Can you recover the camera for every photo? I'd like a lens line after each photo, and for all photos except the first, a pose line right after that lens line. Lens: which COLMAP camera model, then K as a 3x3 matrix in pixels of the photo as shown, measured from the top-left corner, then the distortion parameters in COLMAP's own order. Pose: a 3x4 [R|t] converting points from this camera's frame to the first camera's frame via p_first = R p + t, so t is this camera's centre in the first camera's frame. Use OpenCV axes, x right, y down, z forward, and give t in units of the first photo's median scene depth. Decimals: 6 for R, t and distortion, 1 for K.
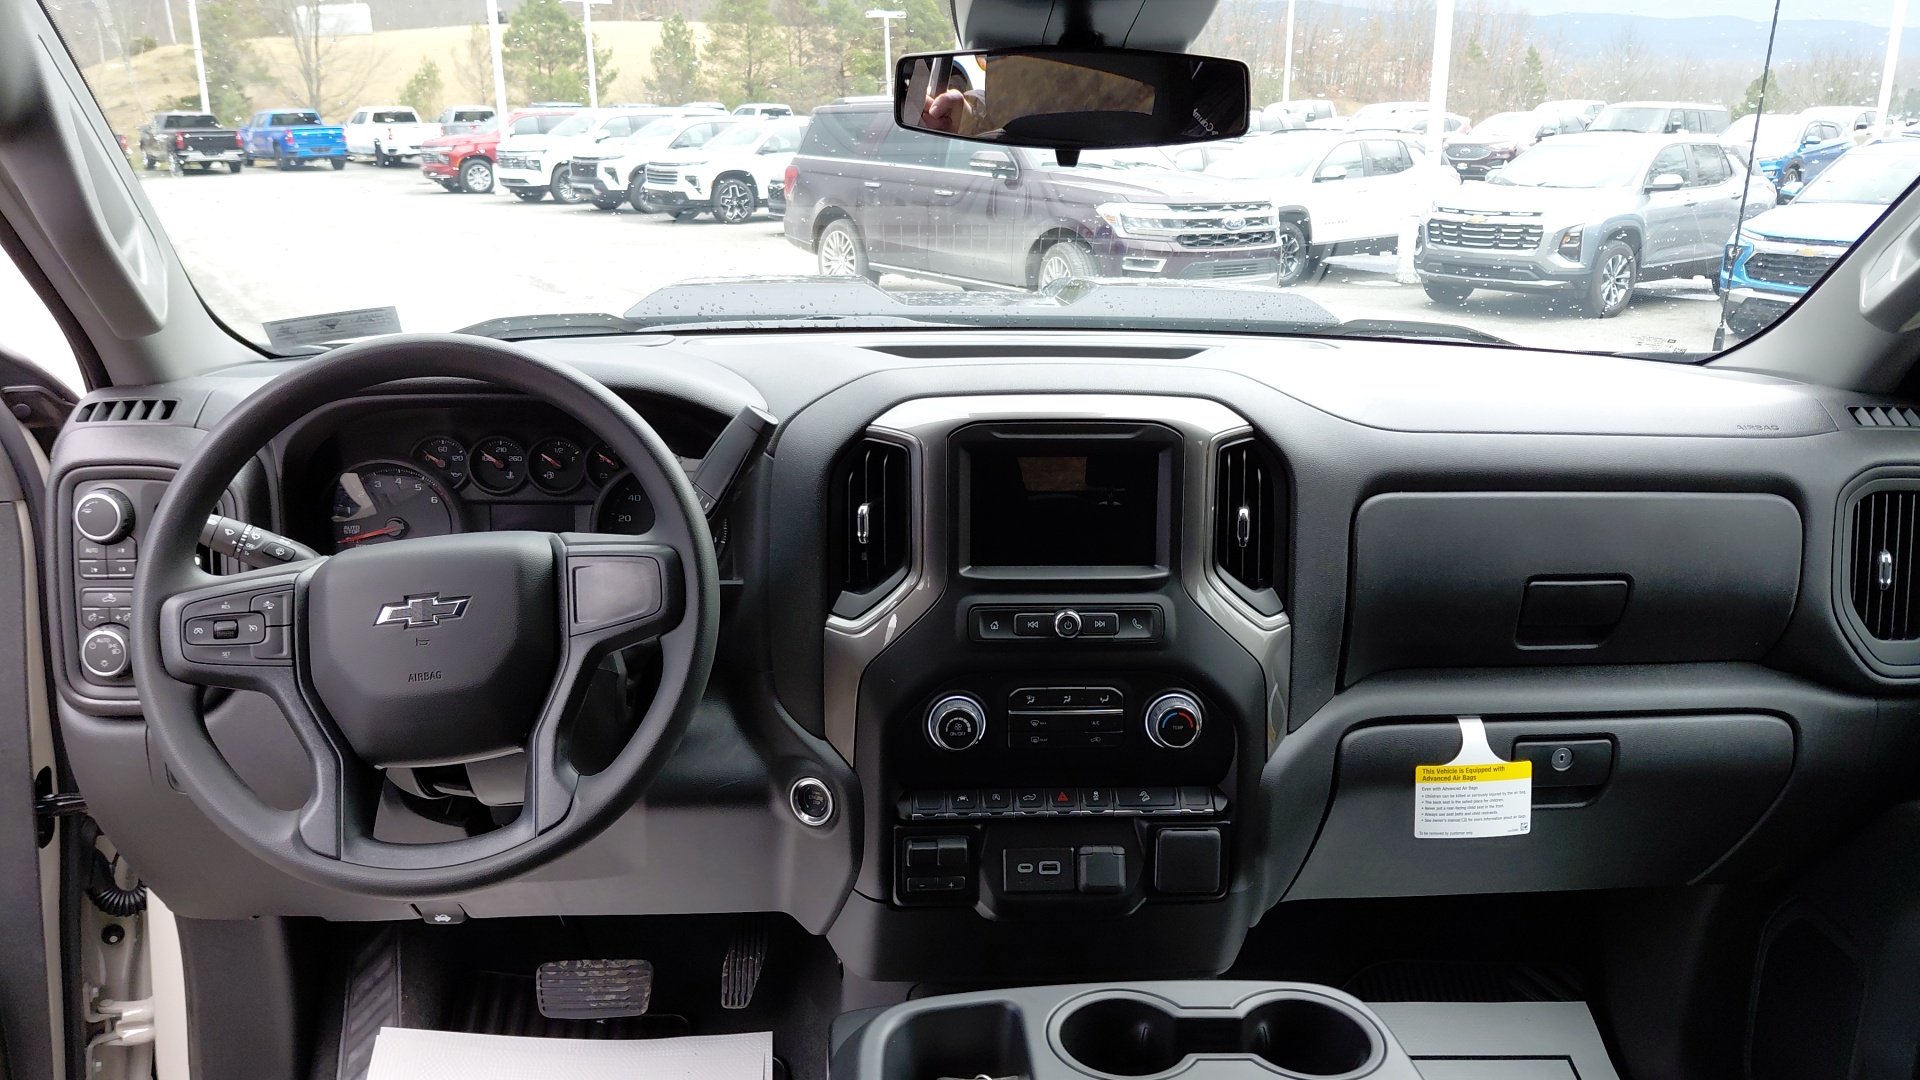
lens RADIAL K [[1426.7, 0, 972.1], [0, 1426.7, 536.4], [0, 0, 1]] dist [0.062823, -0.105646]
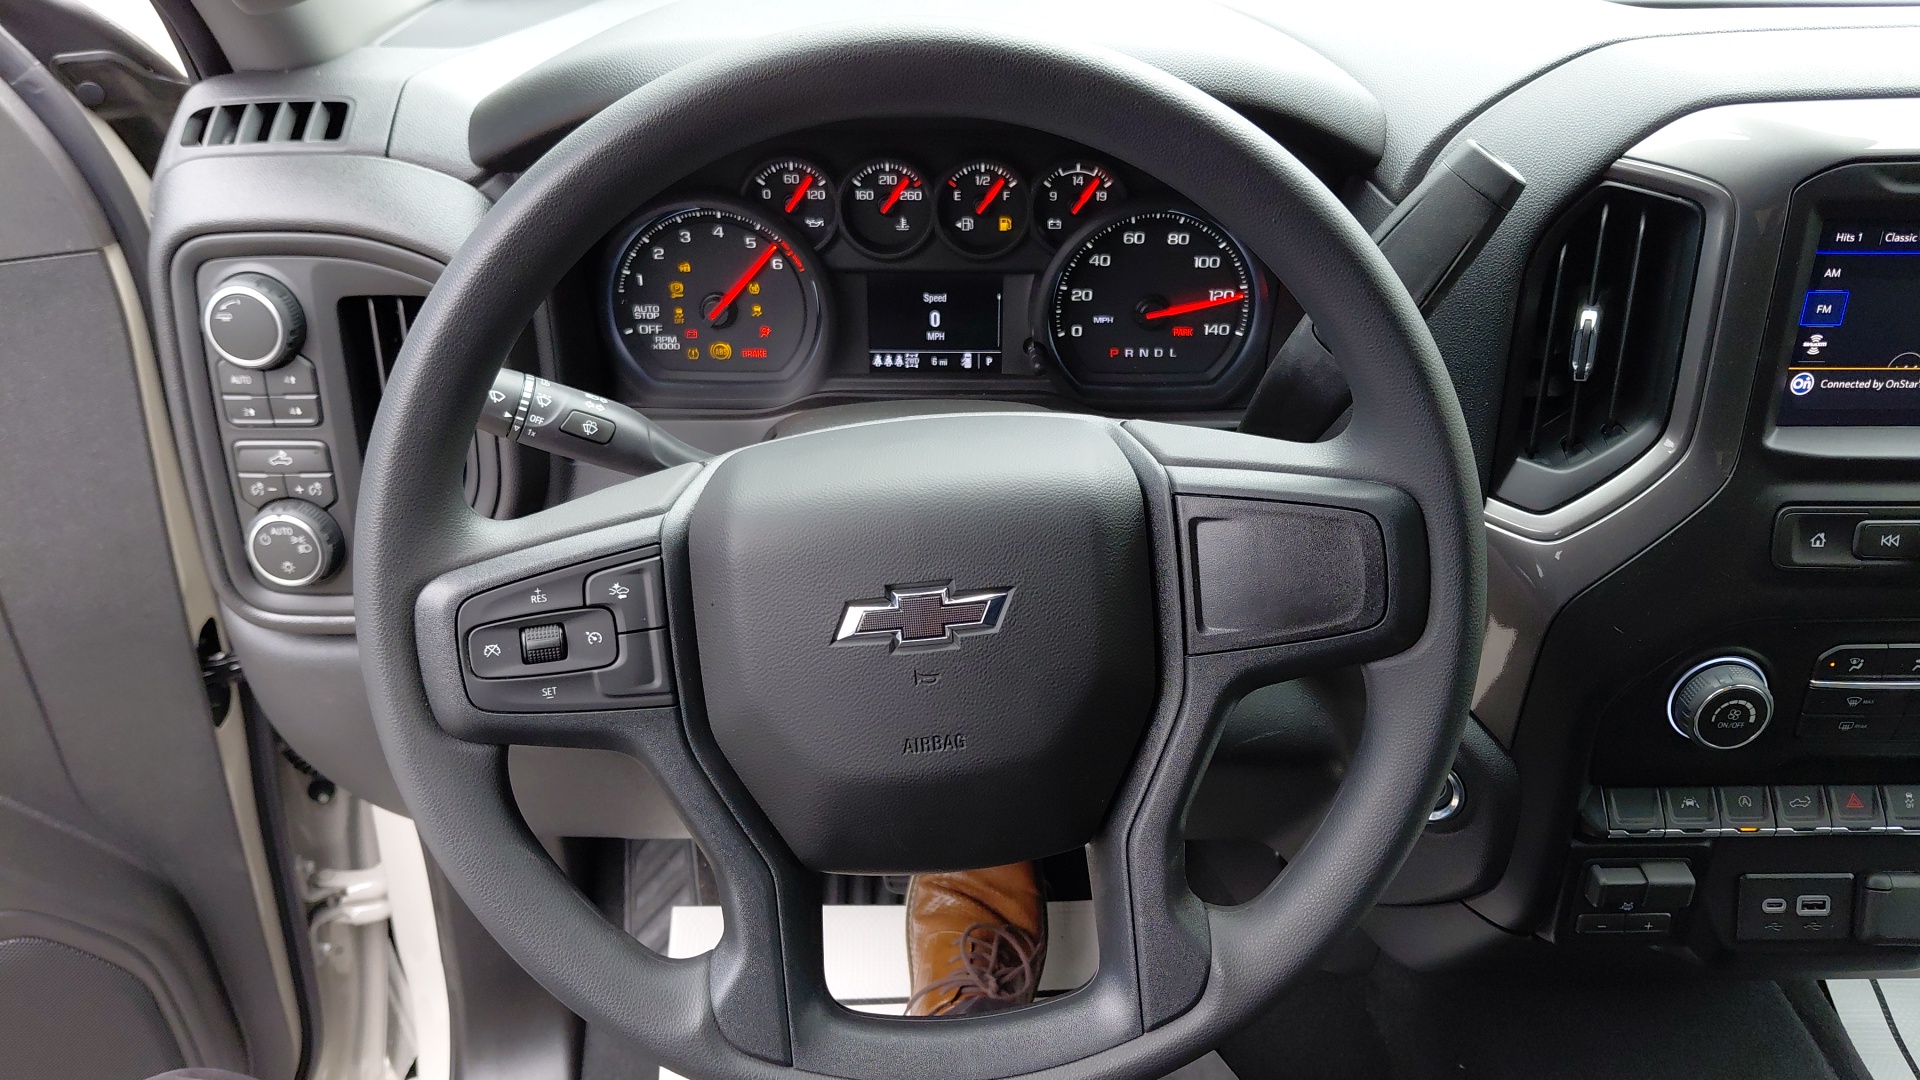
lens RADIAL K [[1412.7, 0, 976.5], [0, 1412.7, 547.9], [0, 0, 1]] dist [0.141981, -0.296228]
pose [[0.997885, 0.024312, -0.060286, -0.274531], [-0.005347, 0.954979, 0.296627, -0.096706], [0.064784, -0.295677, 0.953089, 0.440180]]
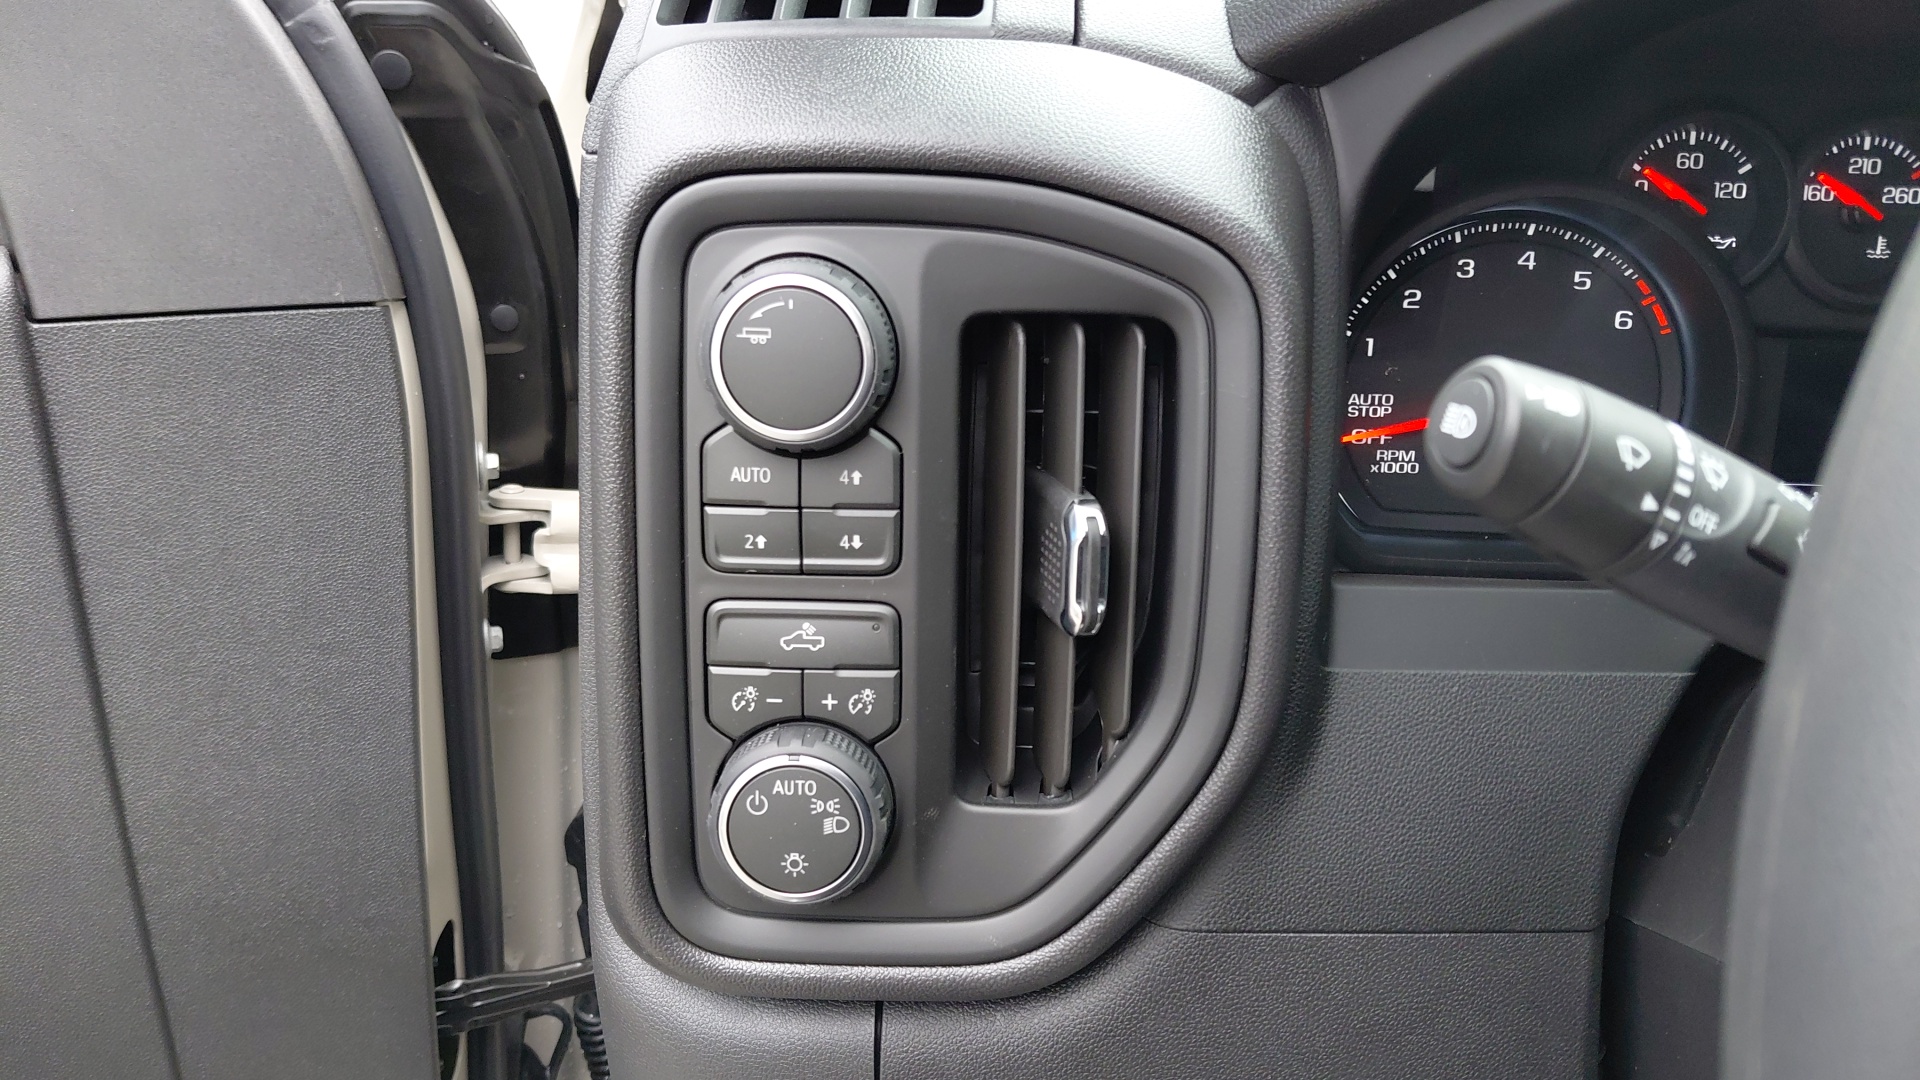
lens RADIAL K [[1426.7, 0, 972.1], [0, 1426.7, 536.4], [0, 0, 1]] dist [0.062823, -0.105646]
pose [[0.993071, 0.035818, -0.111922, -0.525539], [-0.023316, 0.993539, 0.111072, -0.010386], [0.115177, -0.107693, 0.987490, 0.709314]]
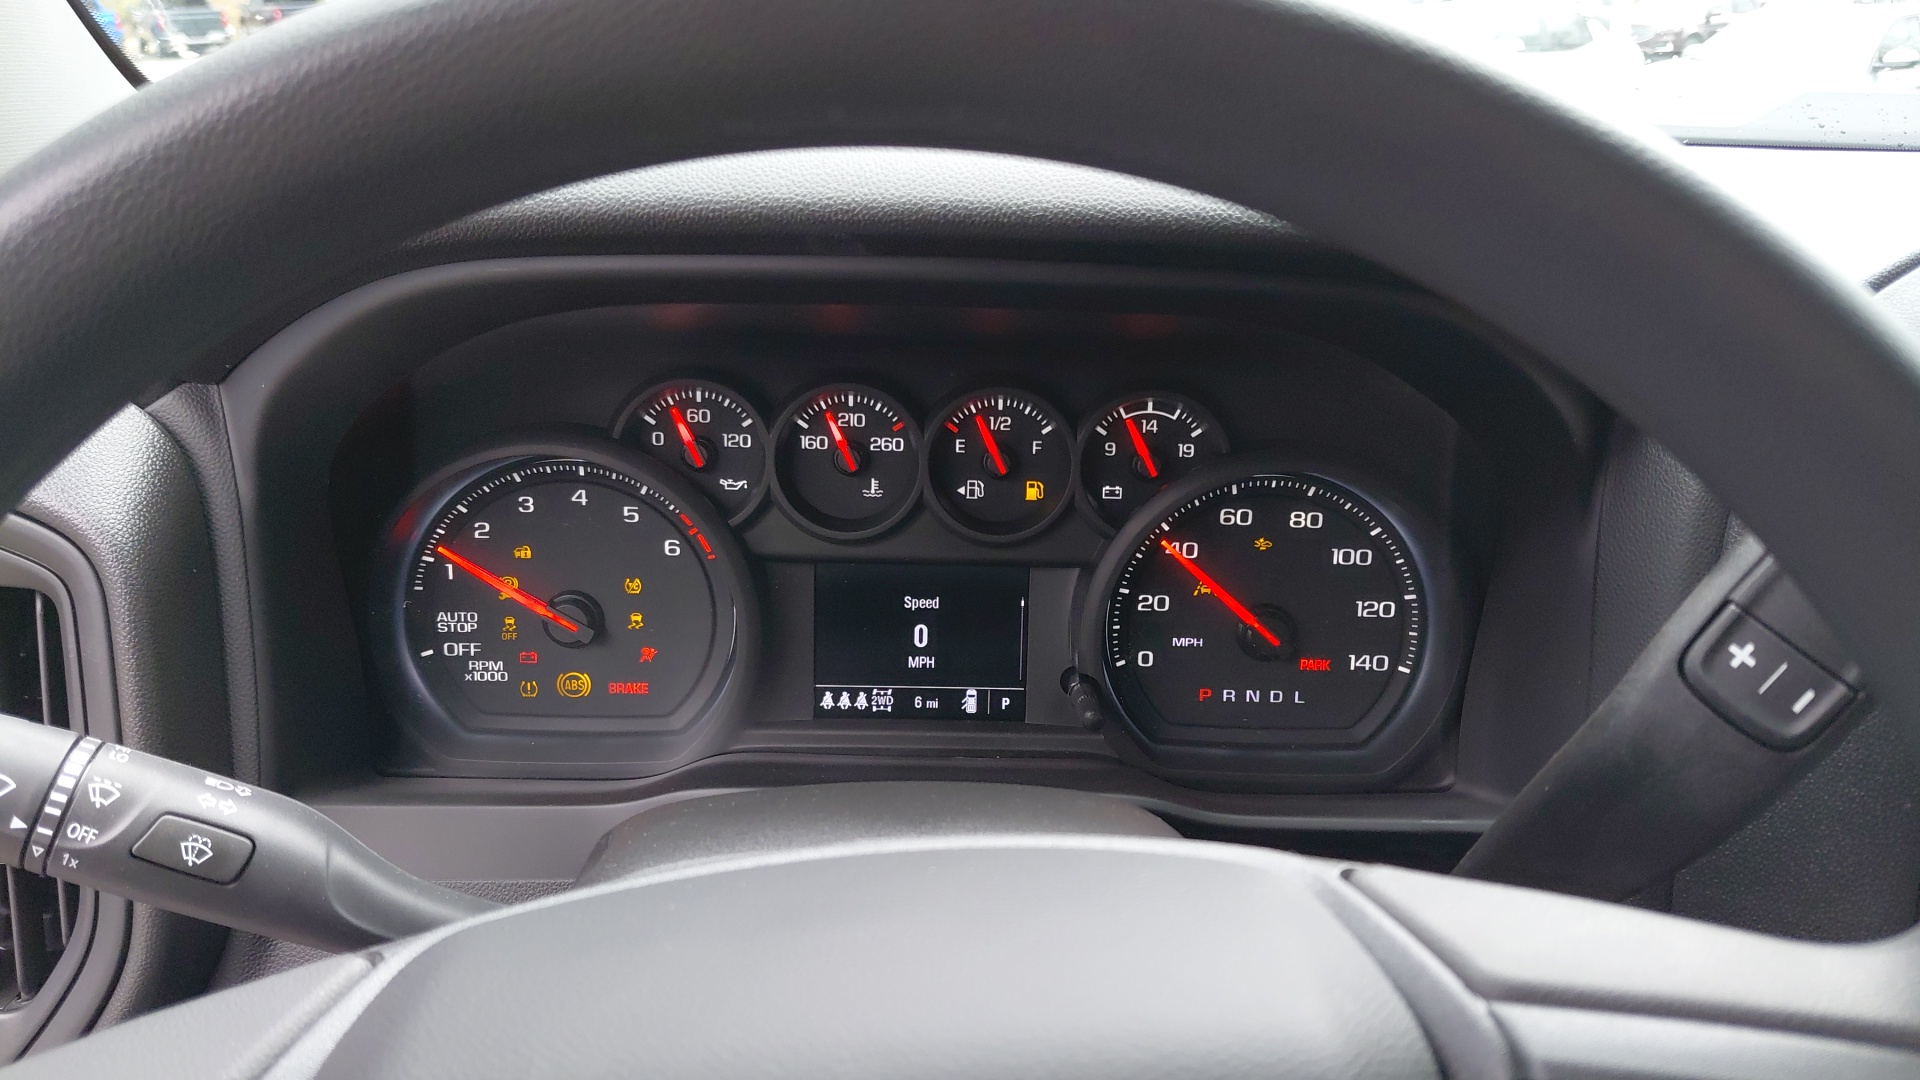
lens RADIAL K [[1442.0, 0, 943.5], [0, 1442.0, 536.3], [0, 0, 1]] dist [0.205866, -0.362757]
pose [[0.996756, 0.023620, -0.076936, -0.297593], [-0.018470, 0.997584, 0.066971, -0.060291], [0.078332, -0.065333, 0.994784, 0.680613]]
